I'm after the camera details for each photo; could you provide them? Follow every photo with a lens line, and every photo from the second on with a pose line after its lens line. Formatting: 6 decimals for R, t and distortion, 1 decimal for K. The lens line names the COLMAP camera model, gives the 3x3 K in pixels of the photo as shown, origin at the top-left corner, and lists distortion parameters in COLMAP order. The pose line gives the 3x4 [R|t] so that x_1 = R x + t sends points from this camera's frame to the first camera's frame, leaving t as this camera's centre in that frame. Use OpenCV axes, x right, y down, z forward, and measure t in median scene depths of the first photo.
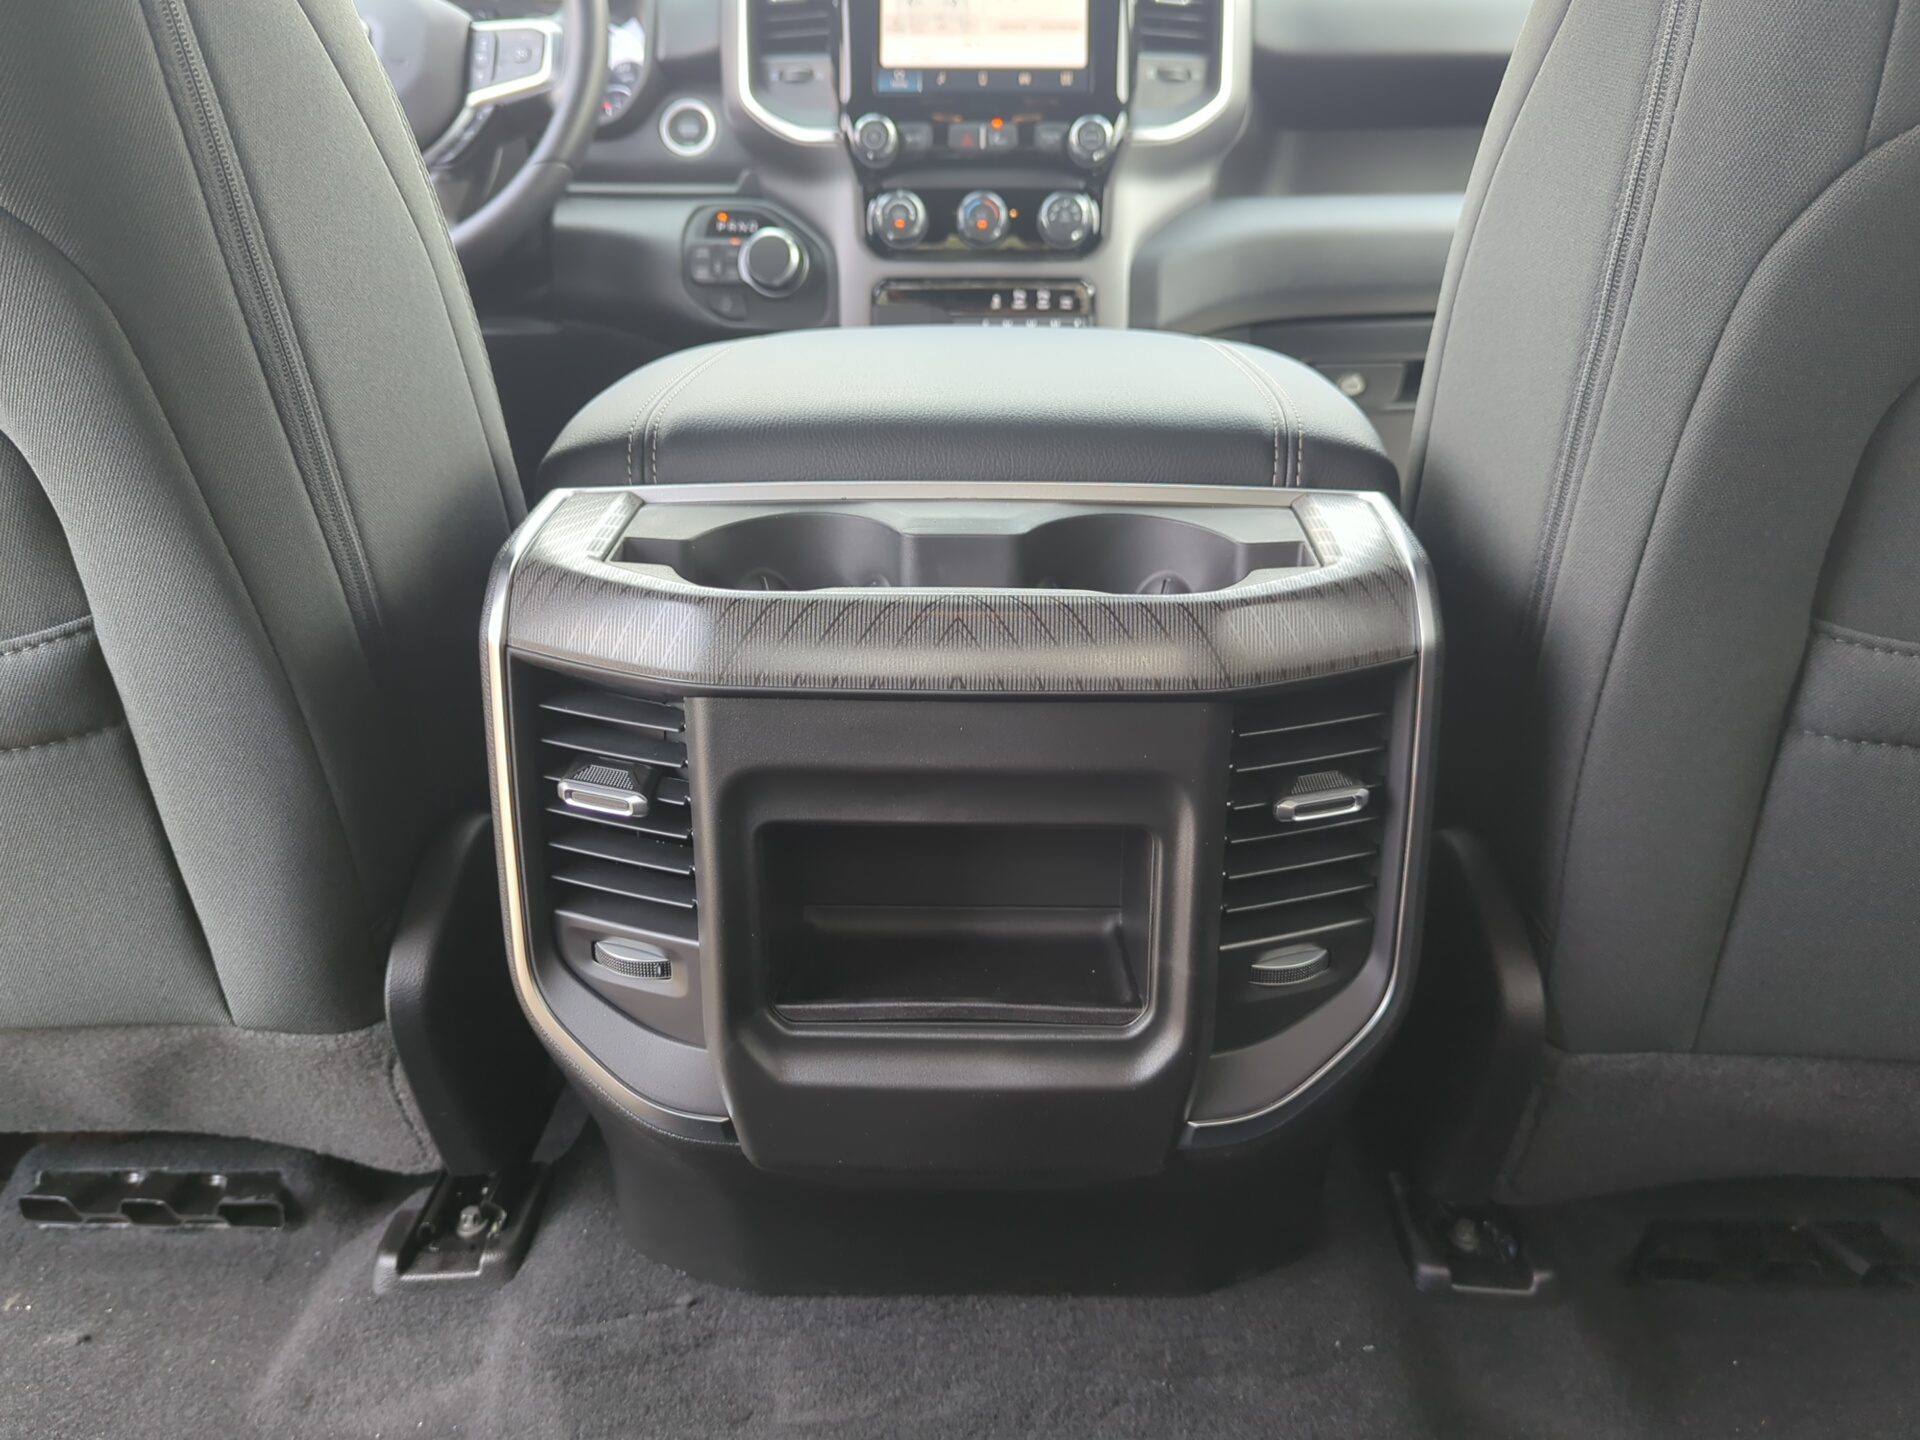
lens RADIAL K [[1573.0, 0, 977.3], [0, 1573.0, 691.0], [0, 0, 1]] dist [0.056453, -0.074185]
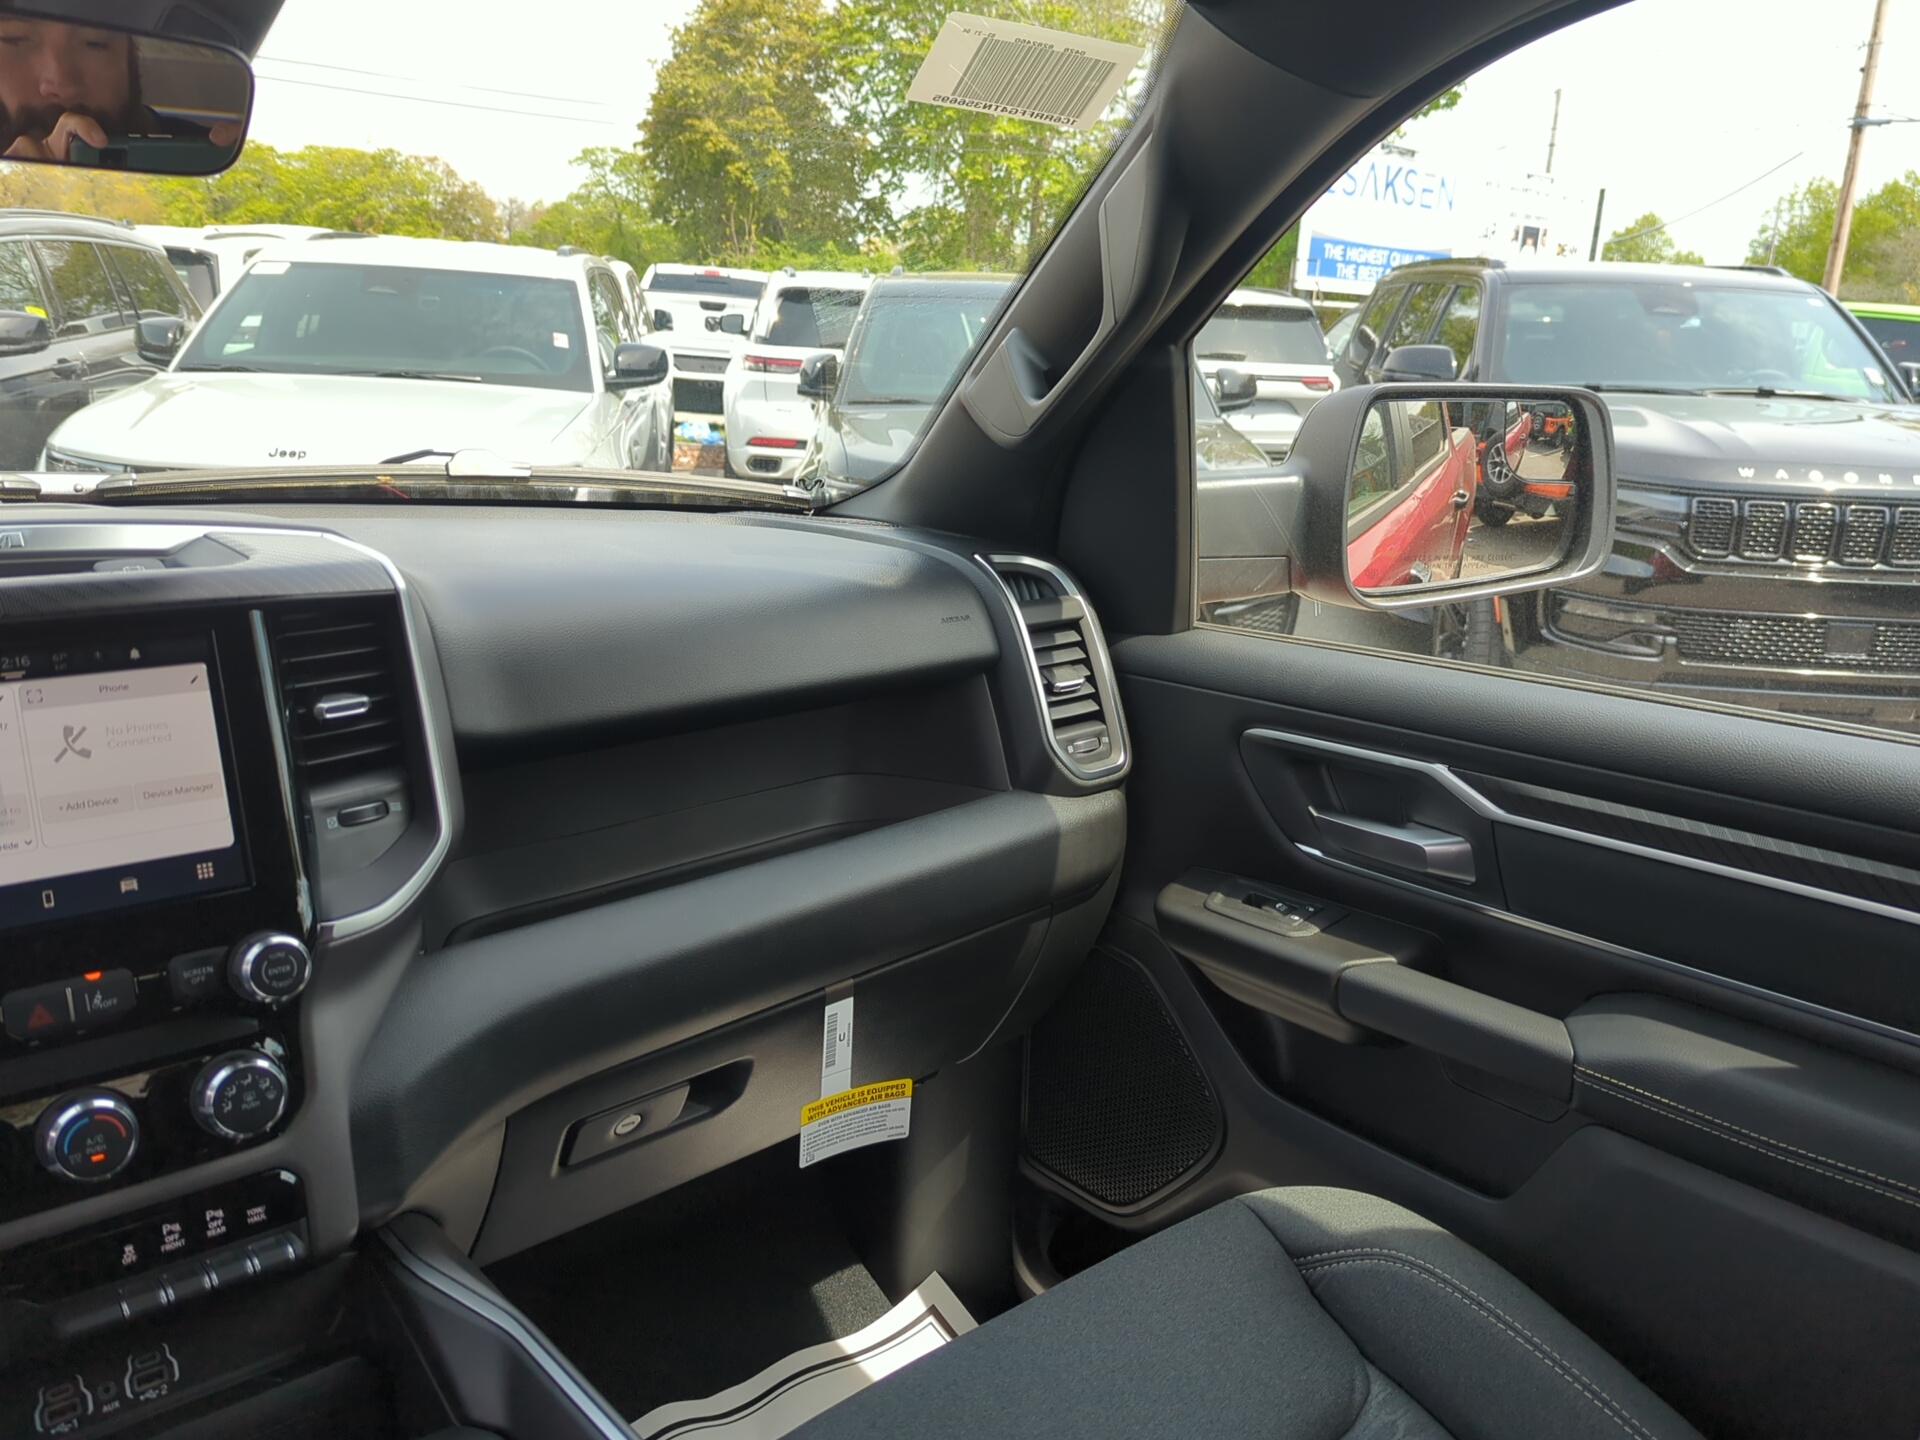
lens RADIAL K [[1546.0, 0, 971.7], [0, 1546.0, 691.1], [0, 0, 1]] dist [0.077049, -0.078643]
pose [[0.743104, -0.126606, 0.657091, -0.112621], [0.190467, 0.981341, -0.026318, -0.376677], [-0.641498, 0.144711, 0.753352, 0.334071]]
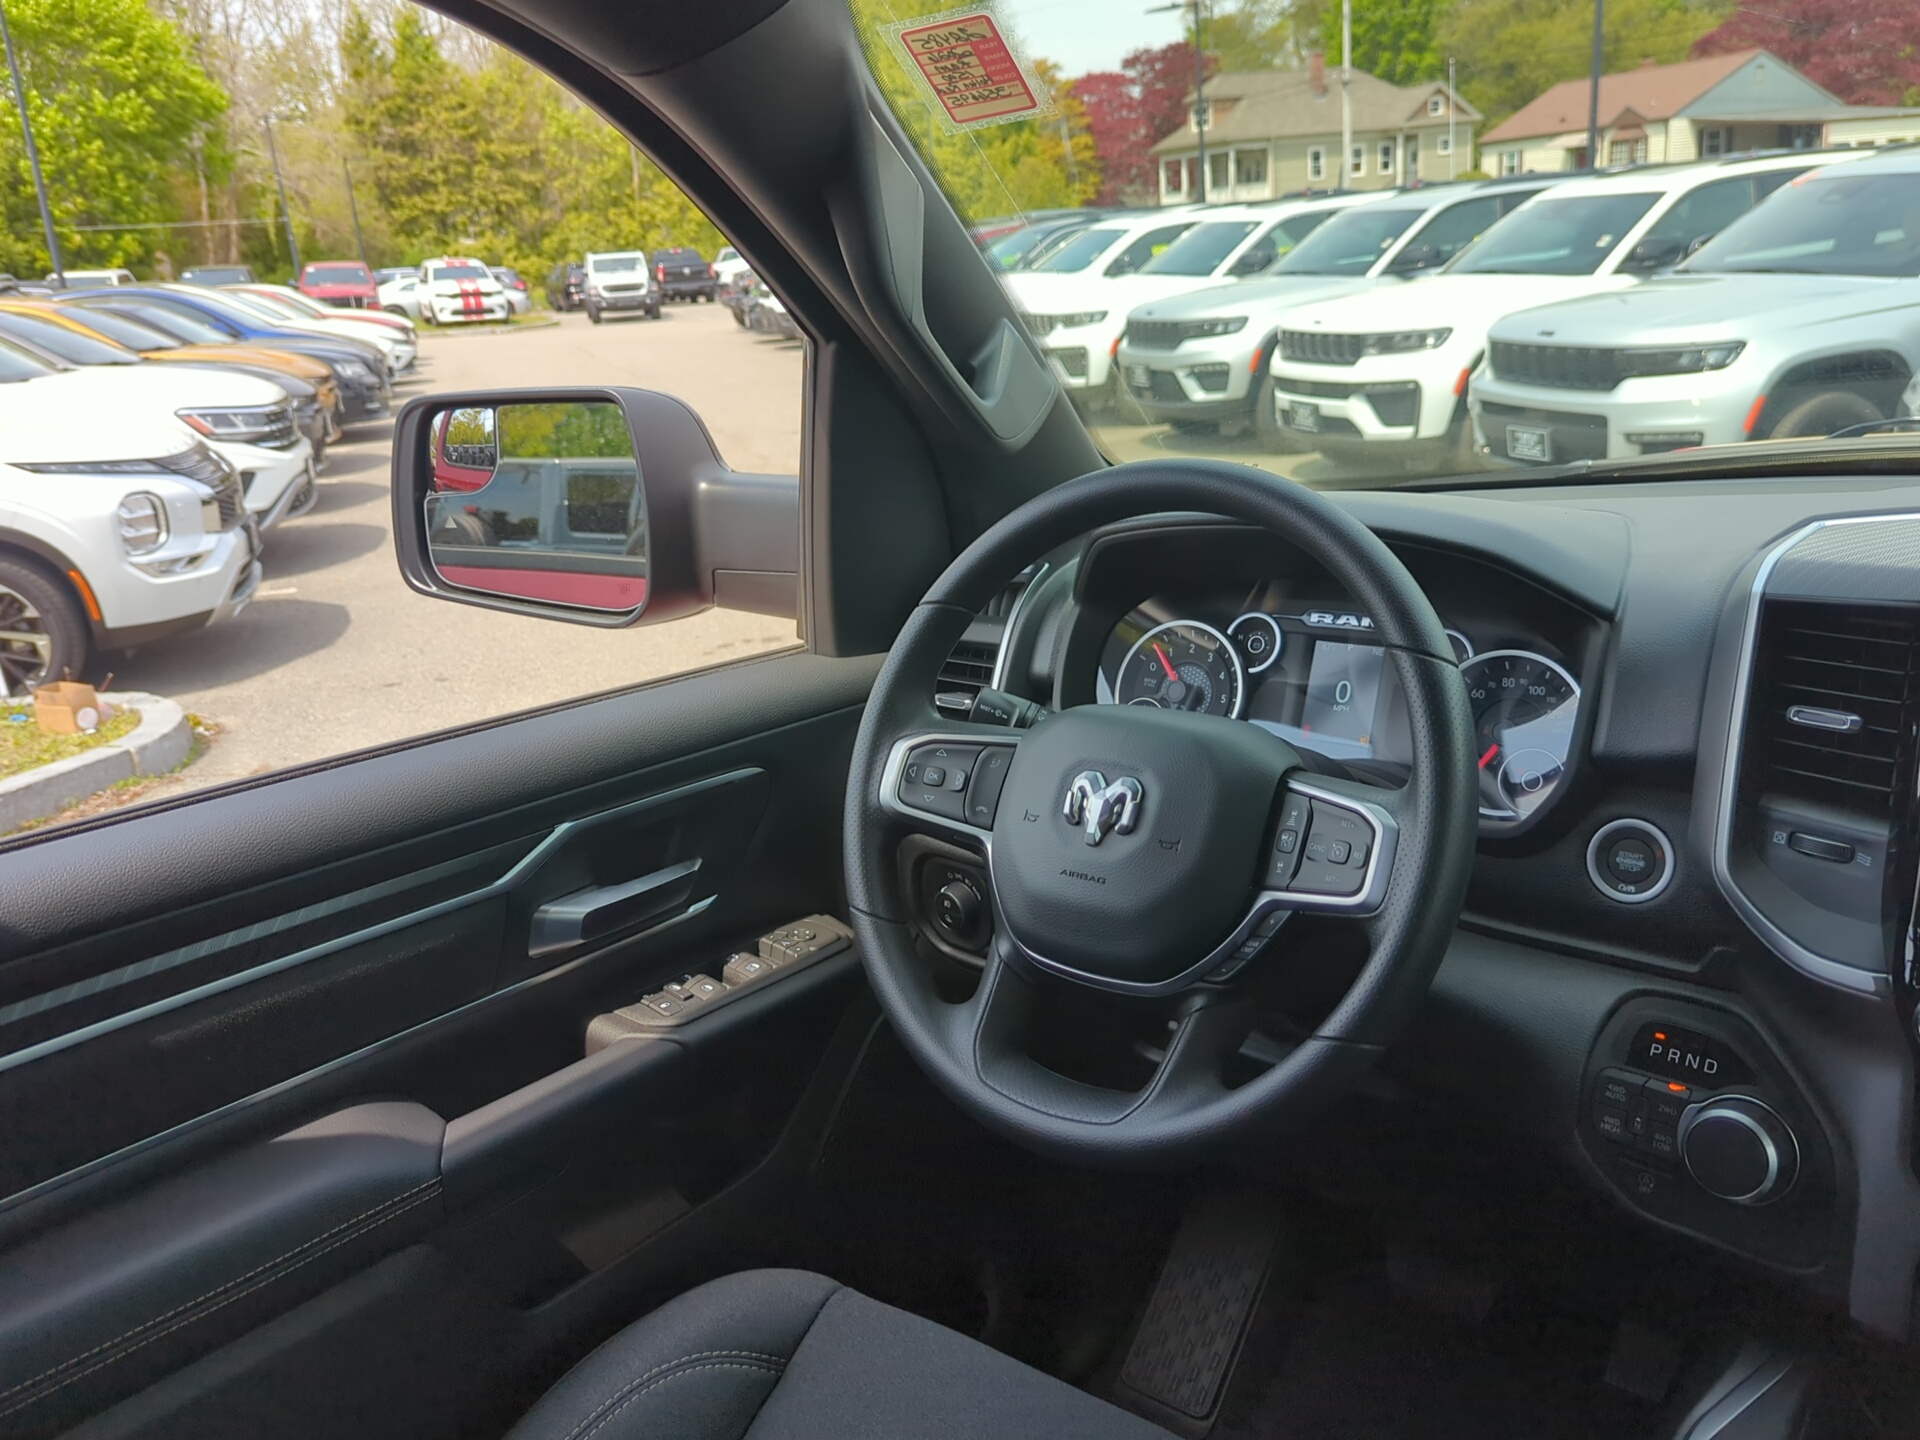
lens RADIAL K [[1558.3, 0, 975.8], [0, 1558.3, 697.6], [0, 0, 1]] dist [0.040461, -0.021846]
pose [[0.792223, 0.105212, -0.601093, -0.017200], [-0.141349, 0.989874, -0.013033, -0.396409], [0.593636, 0.095289, 0.799073, 0.344120]]
